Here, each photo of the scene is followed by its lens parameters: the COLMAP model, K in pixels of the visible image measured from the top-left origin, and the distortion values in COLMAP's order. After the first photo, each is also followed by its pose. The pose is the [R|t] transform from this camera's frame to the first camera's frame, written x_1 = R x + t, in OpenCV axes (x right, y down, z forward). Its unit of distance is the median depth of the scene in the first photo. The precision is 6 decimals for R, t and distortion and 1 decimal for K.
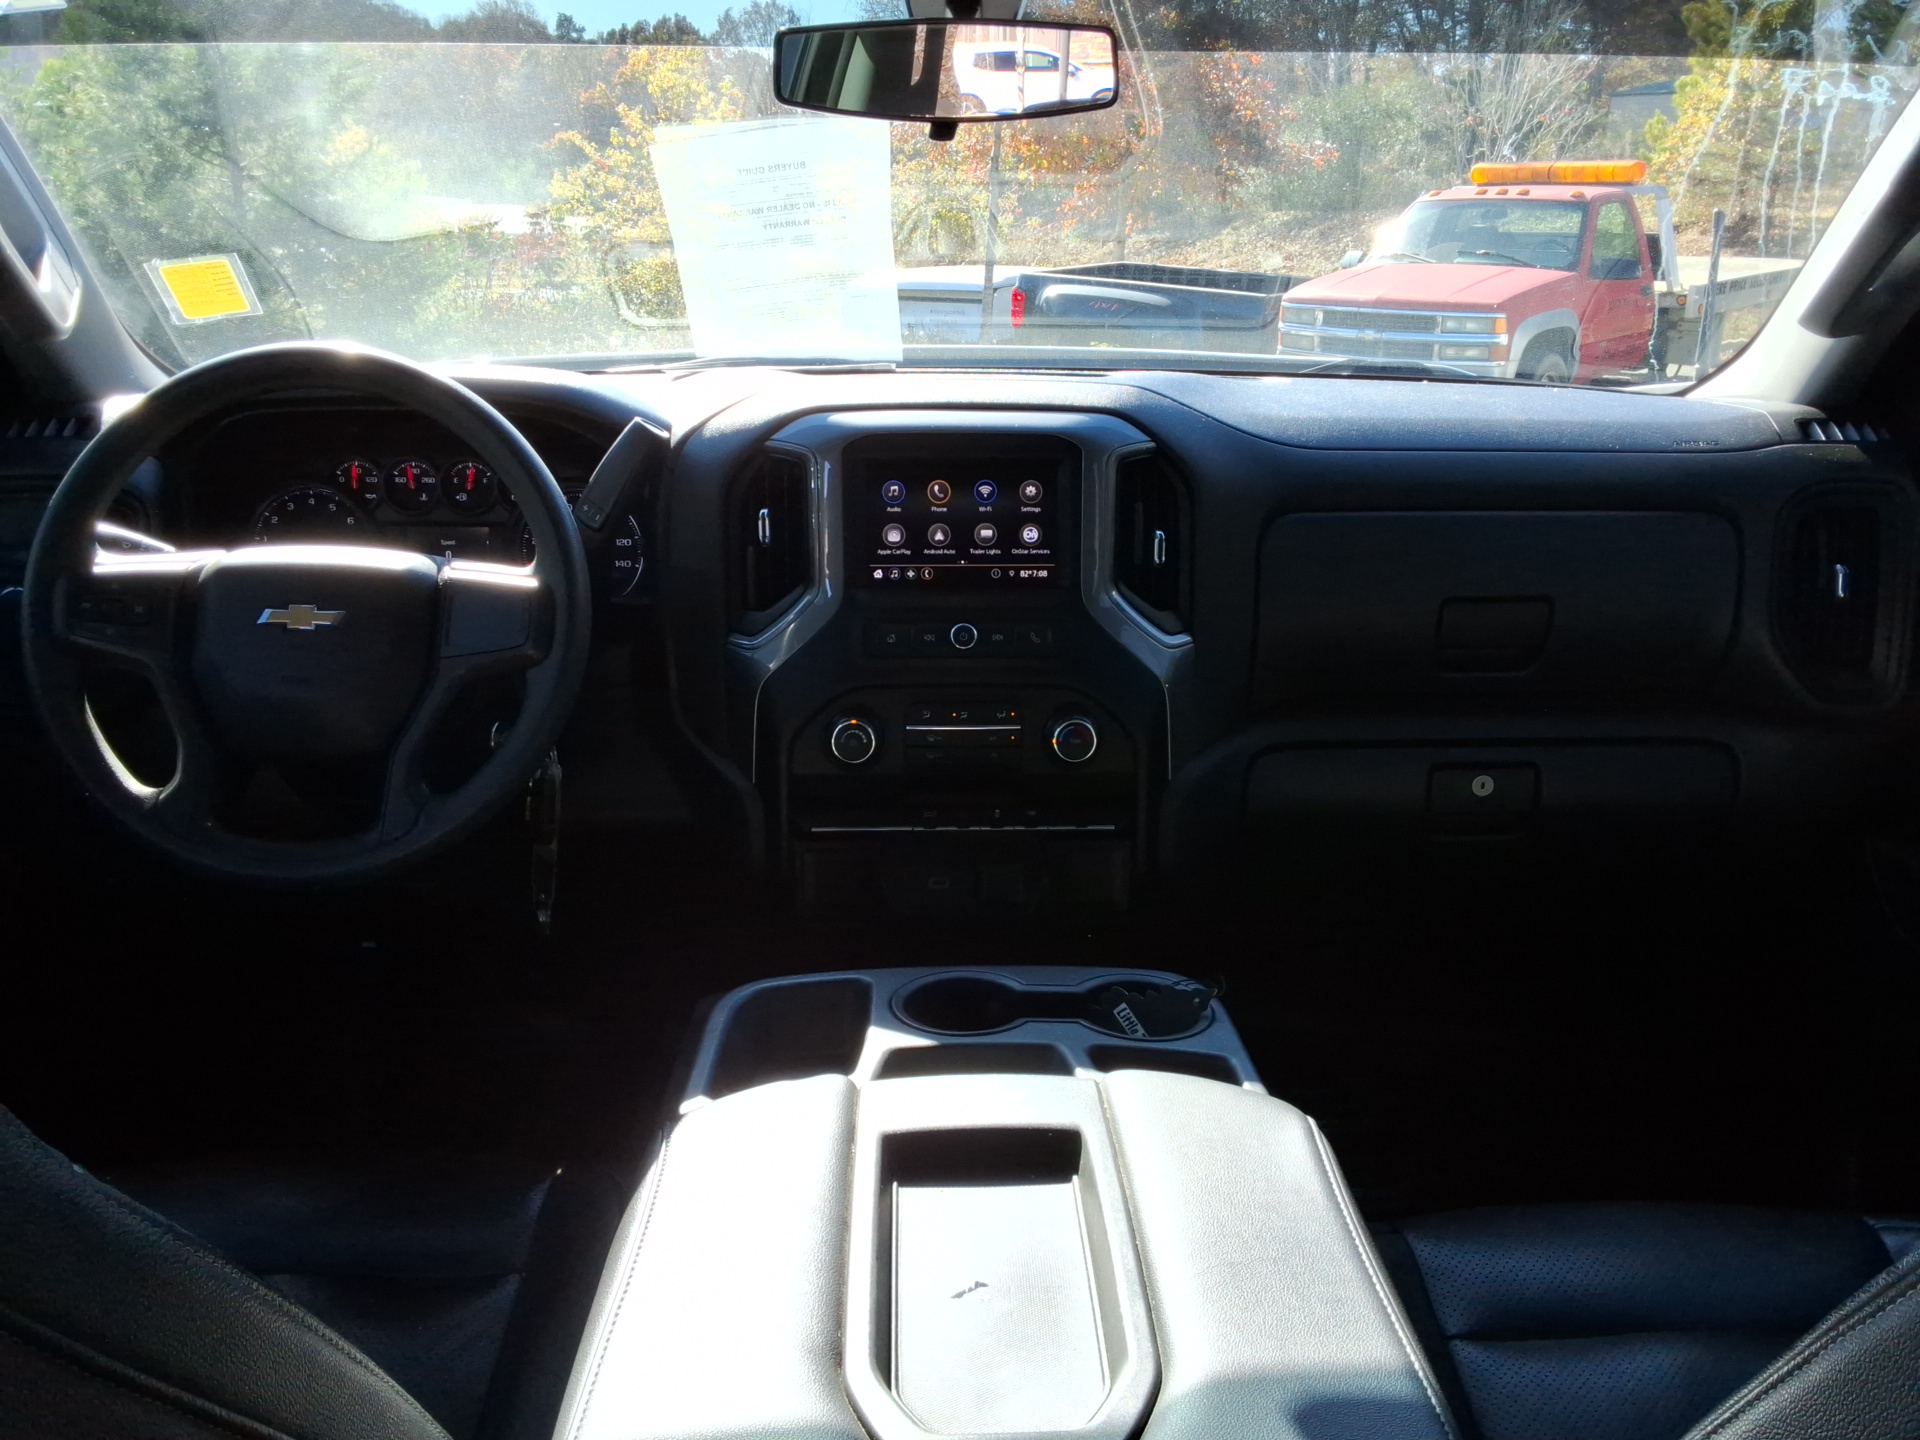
lens RADIAL K [[1539.2, 0, 979.3], [0, 1539.2, 703.4], [0, 0, 1]] dist [0.094813, -0.181449]
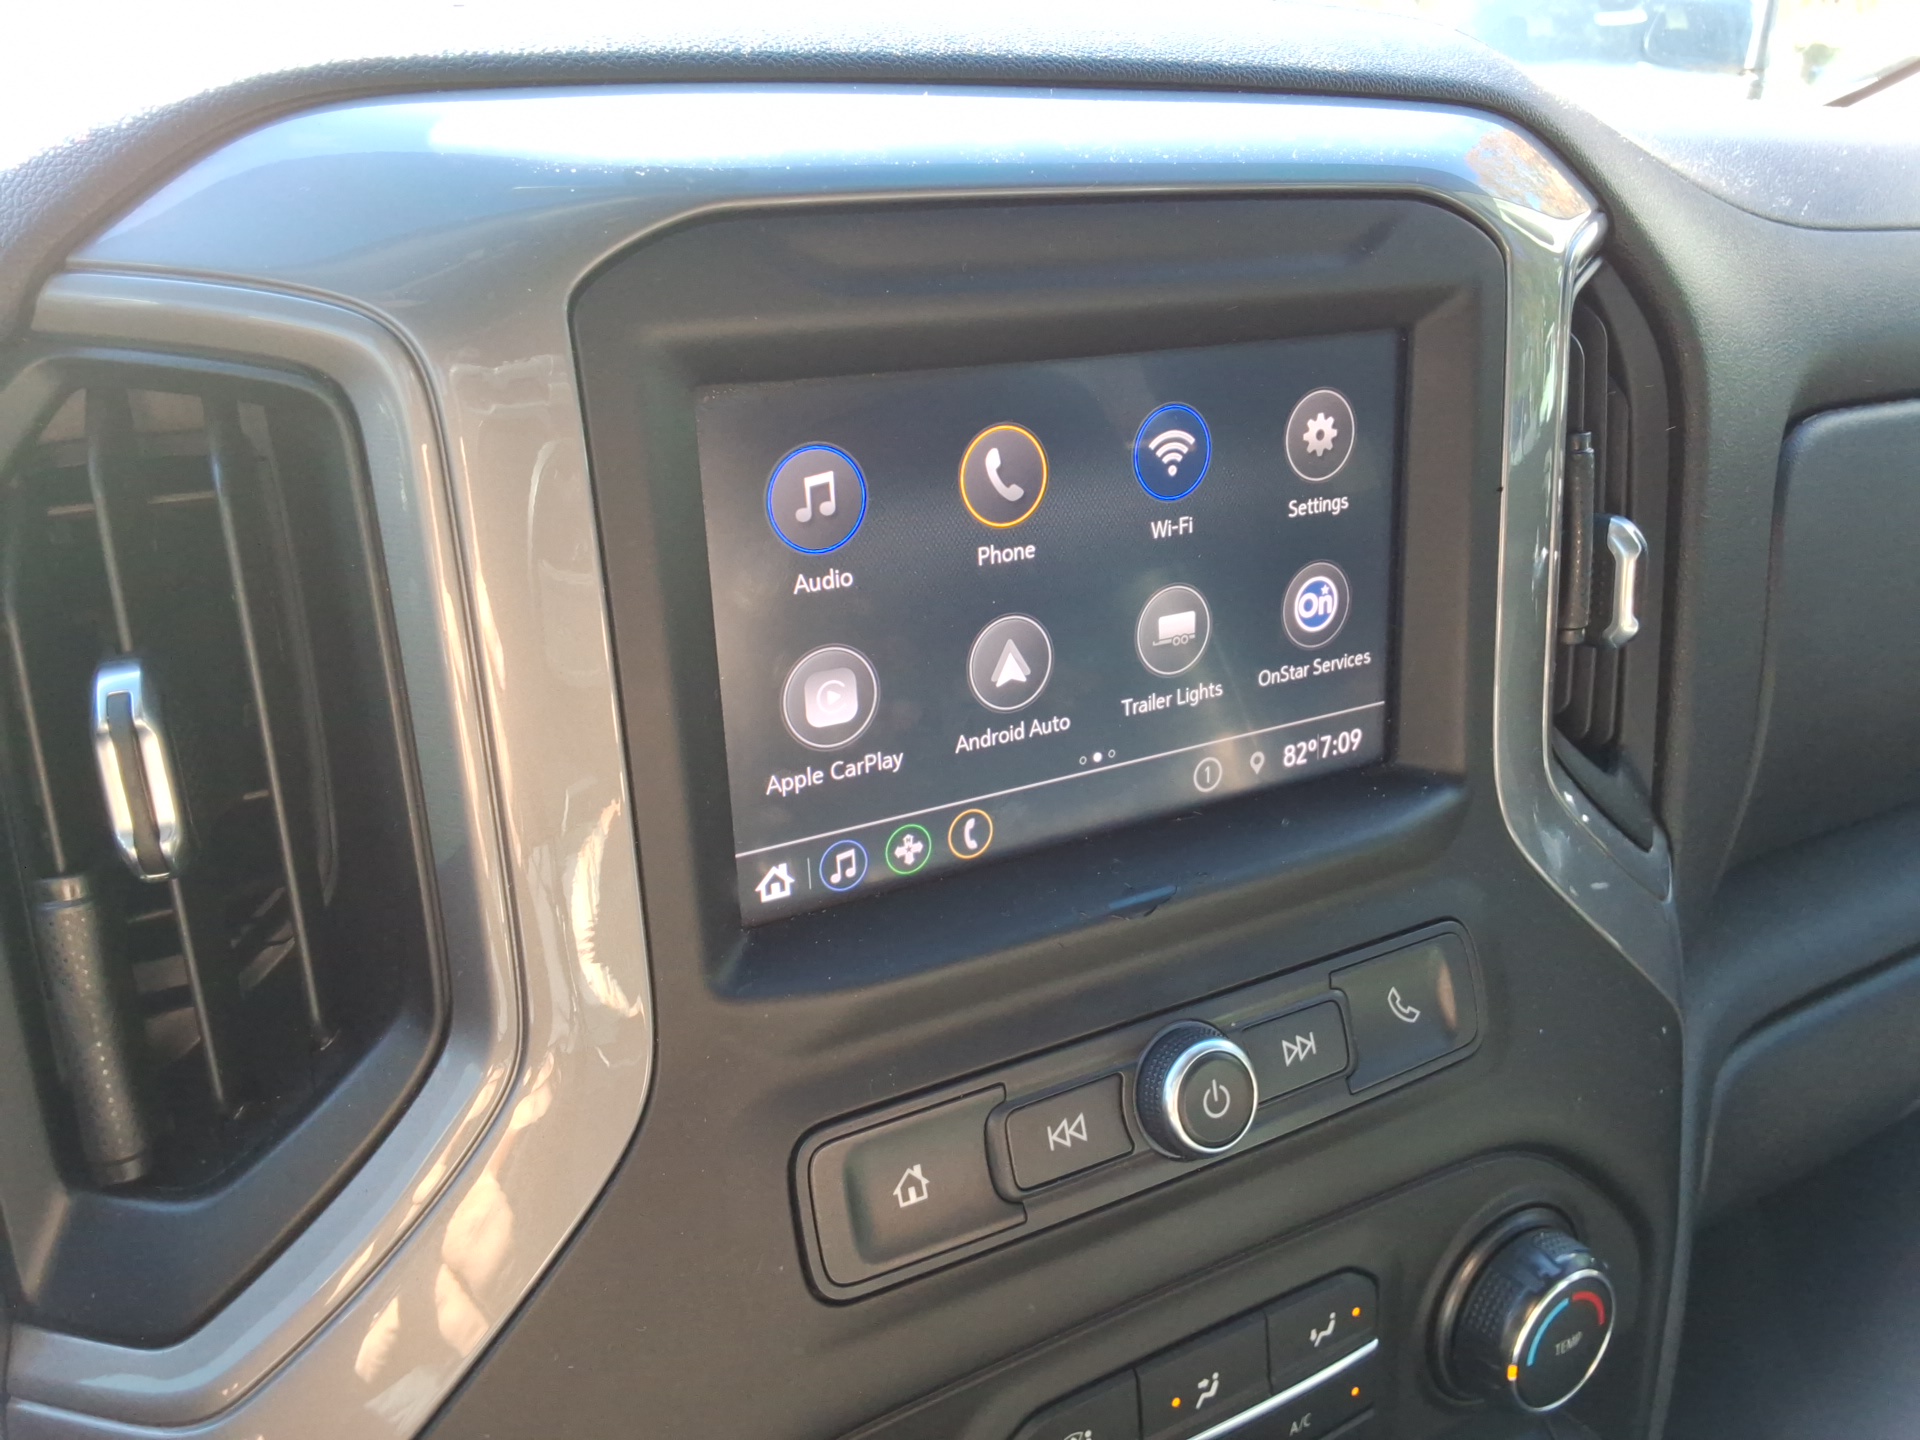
lens RADIAL K [[1539.2, 0, 979.3], [0, 1539.2, 703.4], [0, 0, 1]] dist [0.094813, -0.181449]
pose [[0.884150, -0.165232, 0.437009, -0.130369], [0.113205, 0.983266, 0.142736, -0.136405], [-0.453280, -0.076728, 0.888059, 0.798635]]
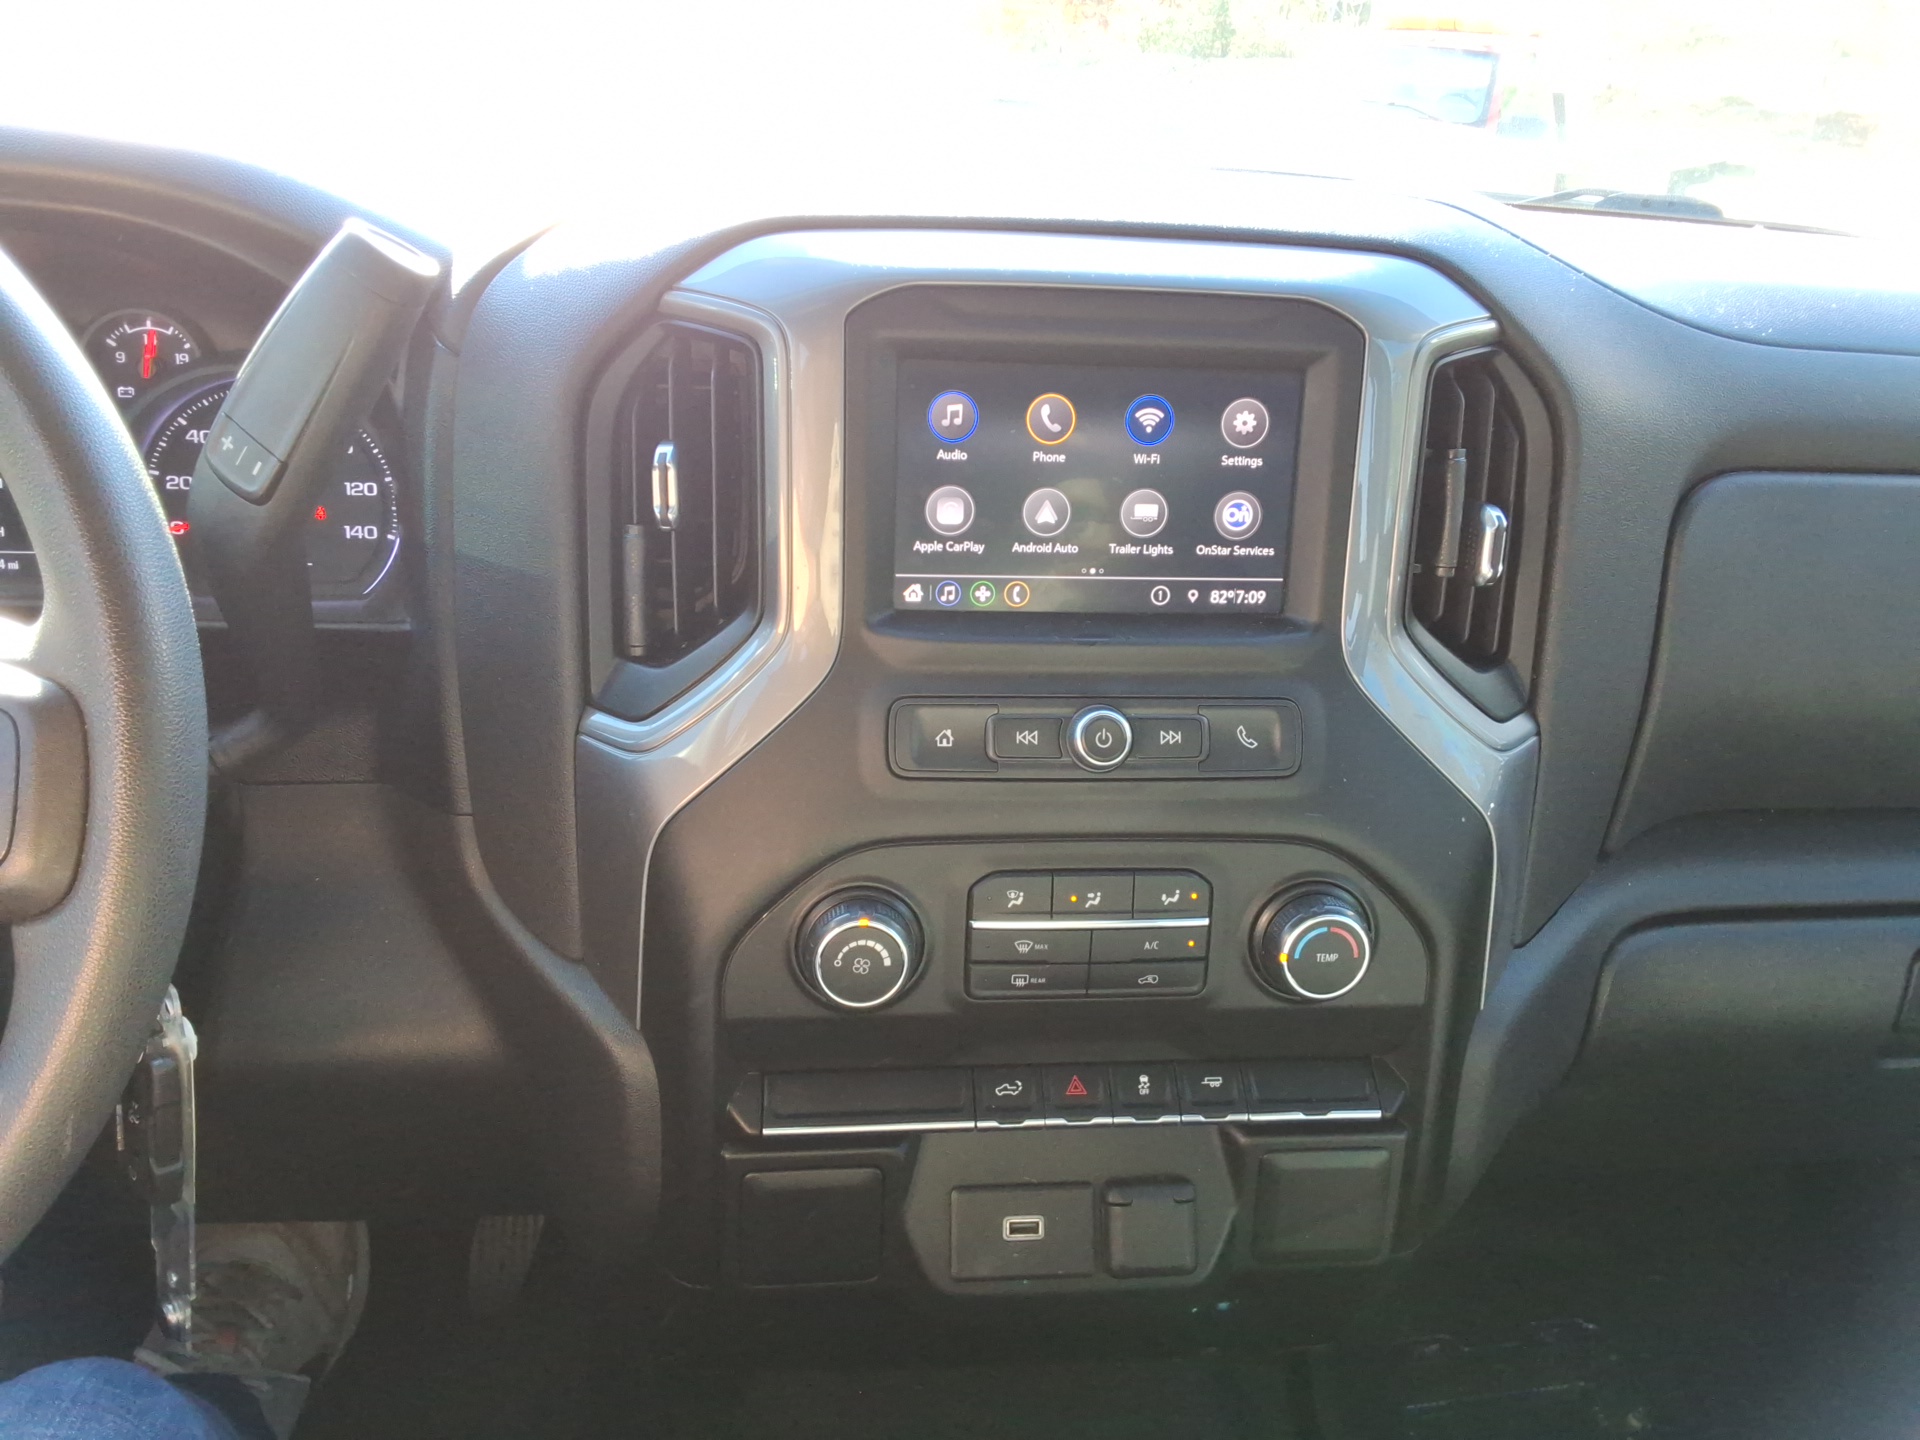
lens RADIAL K [[1541.3, 0, 972.8], [0, 1541.3, 702.9], [0, 0, 1]] dist [0.105877, -0.163049]
pose [[0.995683, 0.011819, 0.092062, -0.090309], [-0.019804, 0.996072, 0.086307, -0.091775], [-0.090681, -0.087757, 0.992006, 0.533981]]
